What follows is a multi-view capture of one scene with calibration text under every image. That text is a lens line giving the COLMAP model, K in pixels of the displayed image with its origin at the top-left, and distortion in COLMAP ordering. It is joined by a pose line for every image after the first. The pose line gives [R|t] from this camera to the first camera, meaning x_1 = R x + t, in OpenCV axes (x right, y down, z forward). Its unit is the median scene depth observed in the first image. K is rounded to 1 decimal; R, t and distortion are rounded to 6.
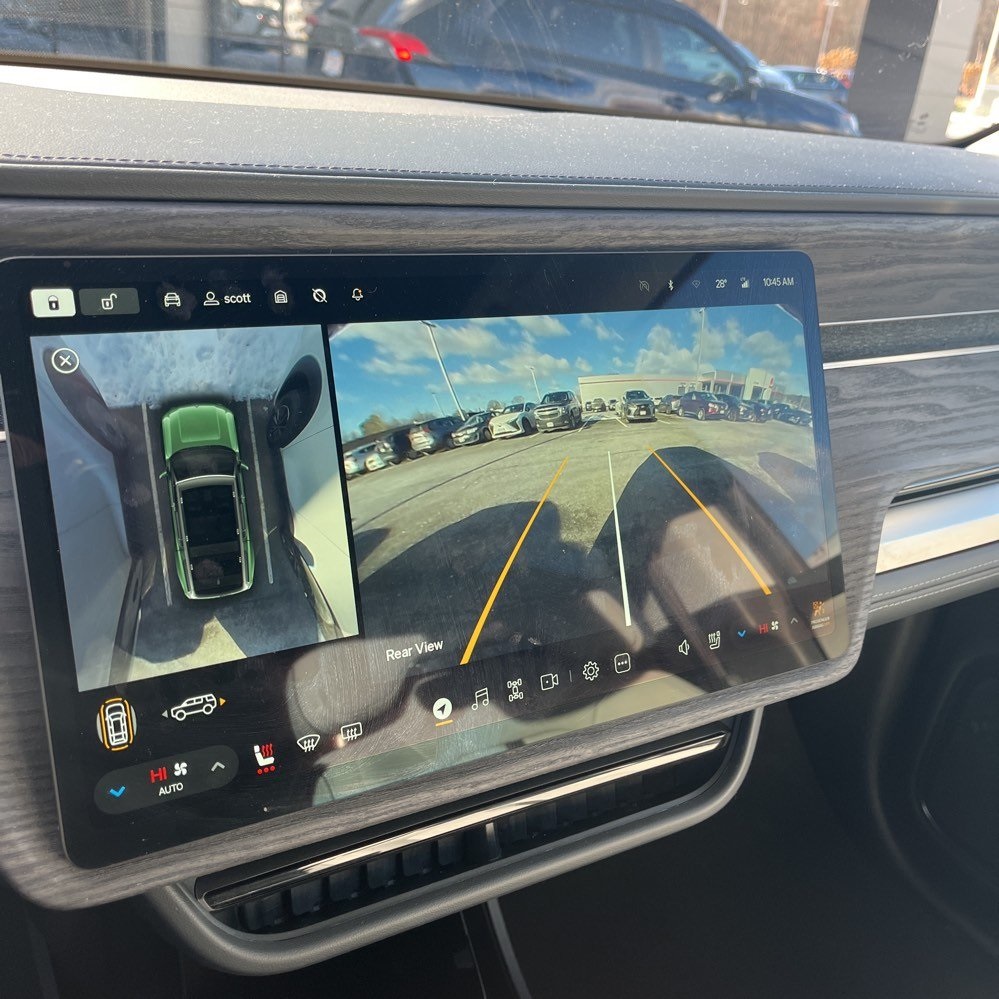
lens RADIAL K [[980.2, 0, 499.5], [0, 980.2, 499.5], [0, 0, 1]] dist [-0.000366, 0.030514]
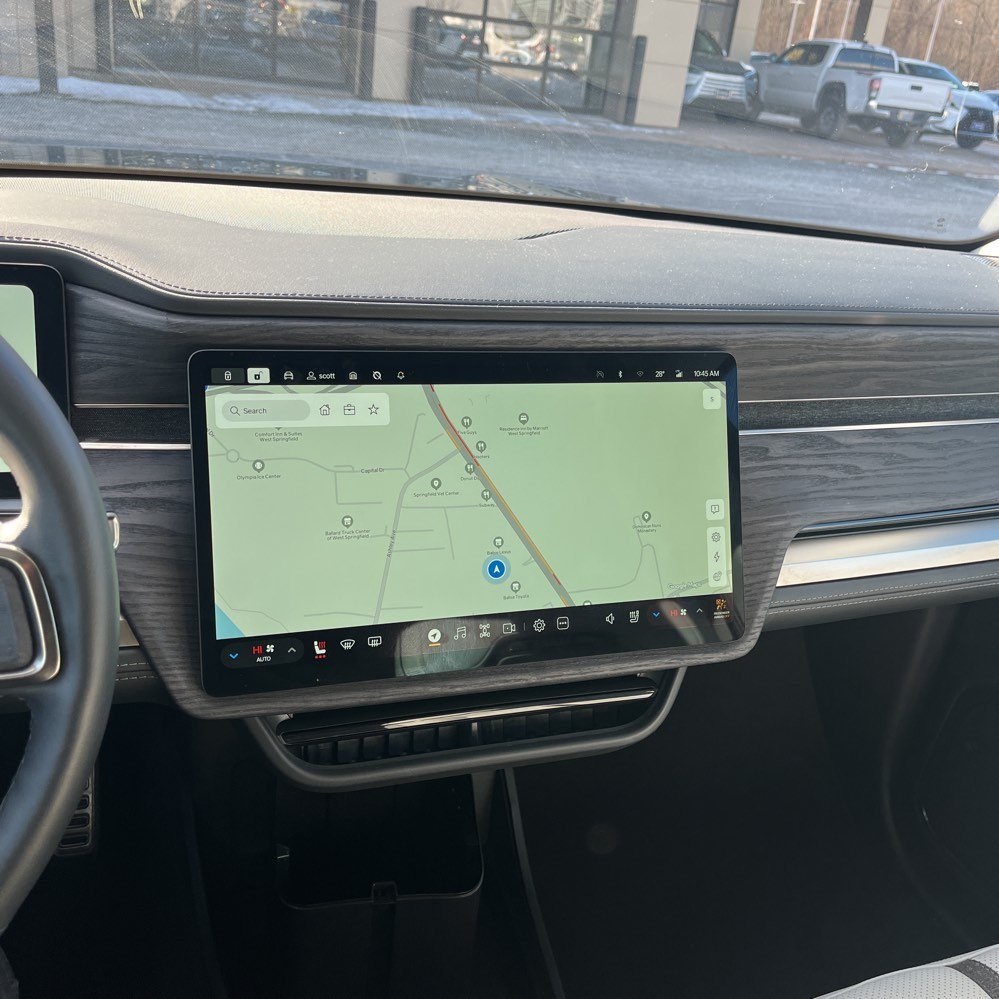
lens RADIAL K [[943.3, 0, 499.5], [0, 943.3, 499.5], [0, 0, 1]] dist [0.048781, -0.011539]
pose [[0.983729, 0.083585, -0.159033, 0.215743], [-0.084602, 0.996415, 0.000375, -0.013291], [0.158495, 0.013086, 0.987273, -0.398844]]
